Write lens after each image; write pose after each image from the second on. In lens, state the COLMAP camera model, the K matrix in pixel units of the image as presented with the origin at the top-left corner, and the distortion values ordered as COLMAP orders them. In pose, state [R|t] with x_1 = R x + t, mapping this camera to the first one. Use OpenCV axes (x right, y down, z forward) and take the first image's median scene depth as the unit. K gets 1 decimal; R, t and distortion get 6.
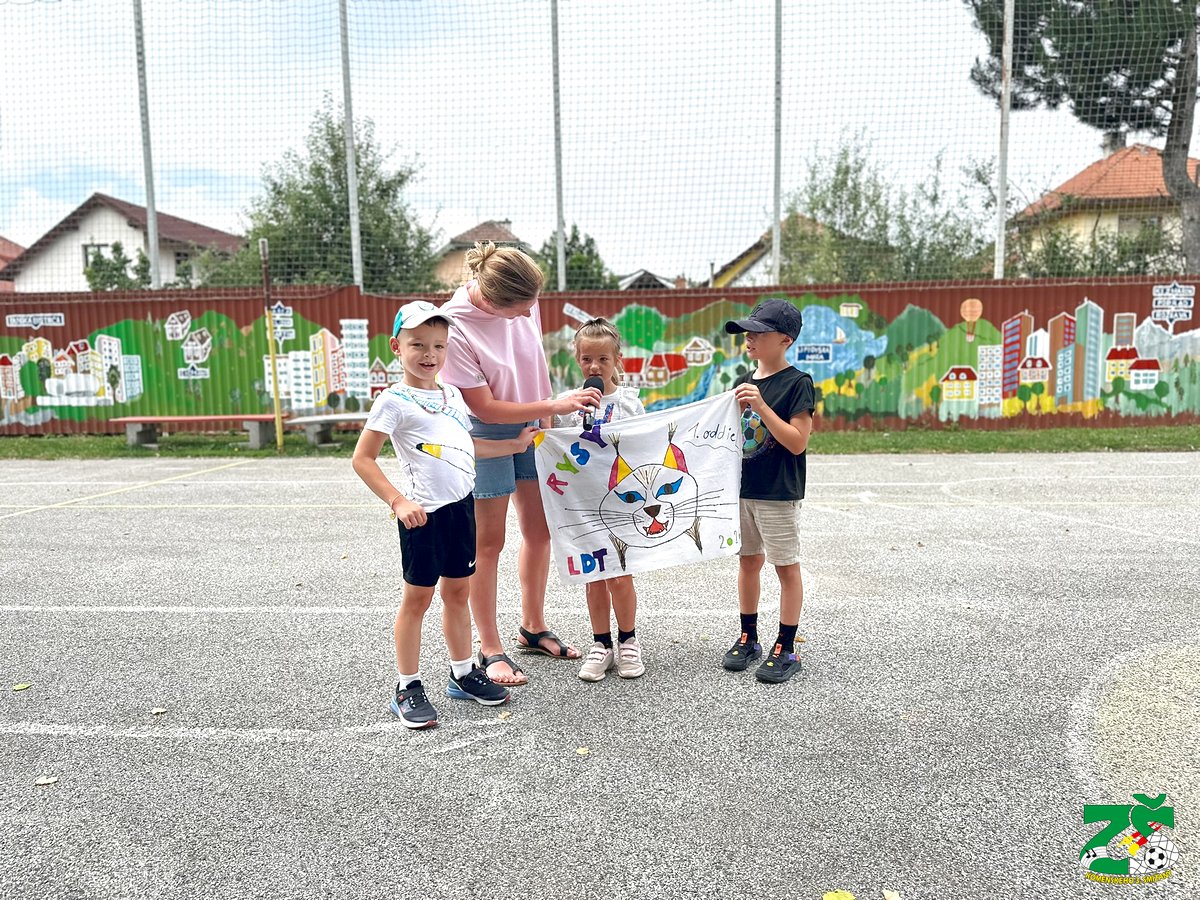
lens RADIAL K [[835.9, 0, 602.4], [0, 835.9, 452.9], [0, 0, 1]] dist [0.013125, -0.027106]
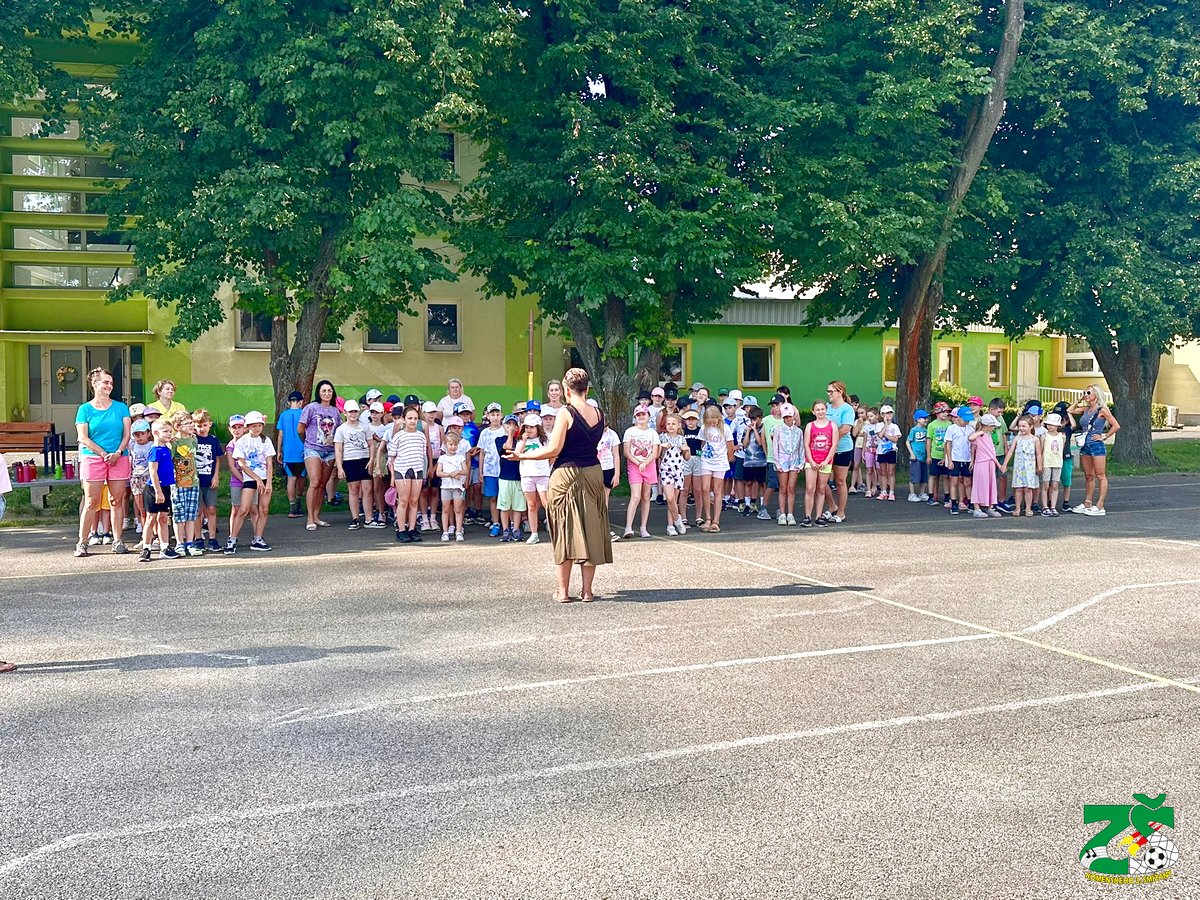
lens RADIAL K [[1124.9, 0, 599.7], [0, 1124.9, 448.6], [0, 0, 1]] dist [0.001801, 0.000000]
pose [[-0.888478, 0.044931, -0.456714, 0.119101], [-0.032549, 0.986520, 0.160371, -0.225598], [0.457763, 0.157351, -0.875039, 1.285132]]
